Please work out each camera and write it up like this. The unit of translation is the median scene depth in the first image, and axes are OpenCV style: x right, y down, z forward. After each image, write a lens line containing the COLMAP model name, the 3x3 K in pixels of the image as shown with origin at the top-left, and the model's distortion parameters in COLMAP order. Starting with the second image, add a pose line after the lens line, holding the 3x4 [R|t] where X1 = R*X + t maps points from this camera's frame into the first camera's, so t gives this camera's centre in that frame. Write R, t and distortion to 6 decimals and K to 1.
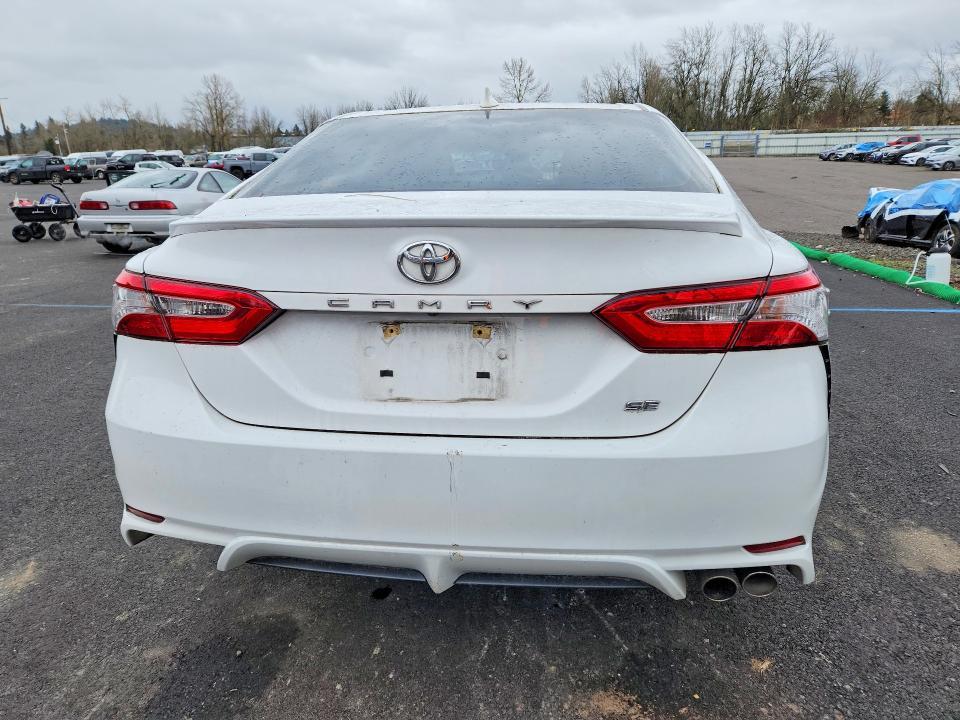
lens RADIAL K [[710.1, 0, 480.0], [0, 710.1, 360.0], [0, 0, 1]] dist [0.017966, 0.000727]
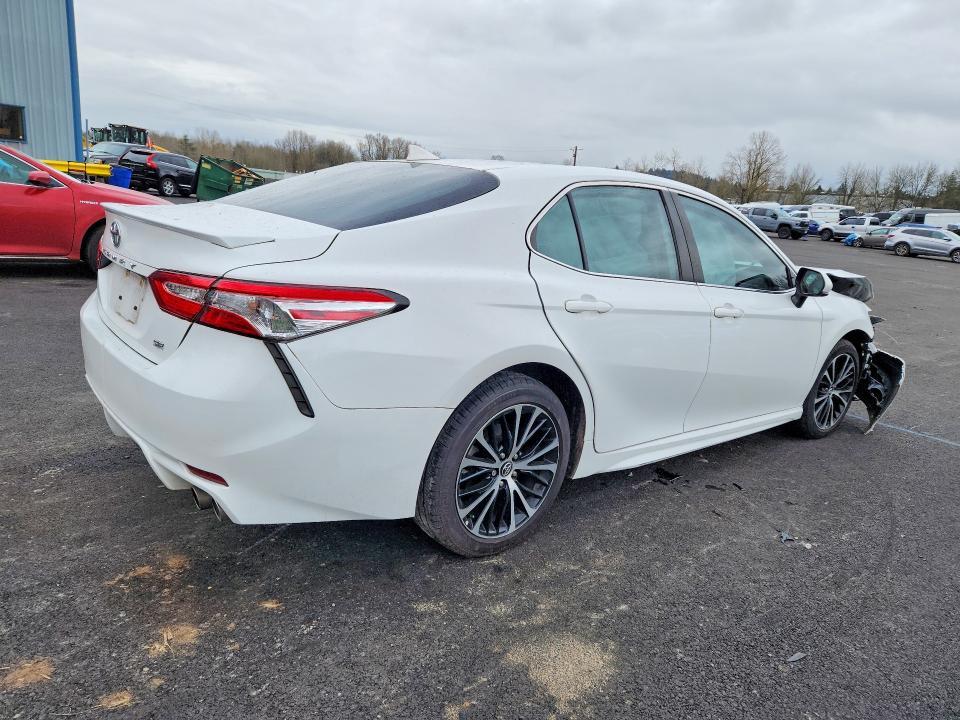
lens RADIAL K [[734.5, 0, 494.5], [0, 734.5, 356.3], [0, 0, 1]] dist [0.040772, 0.003763]
pose [[0.680160, 0.231607, -0.695515, 0.180560], [-0.289343, 0.956564, 0.035582, -0.017358], [0.673546, 0.177041, 0.717630, 0.033738]]
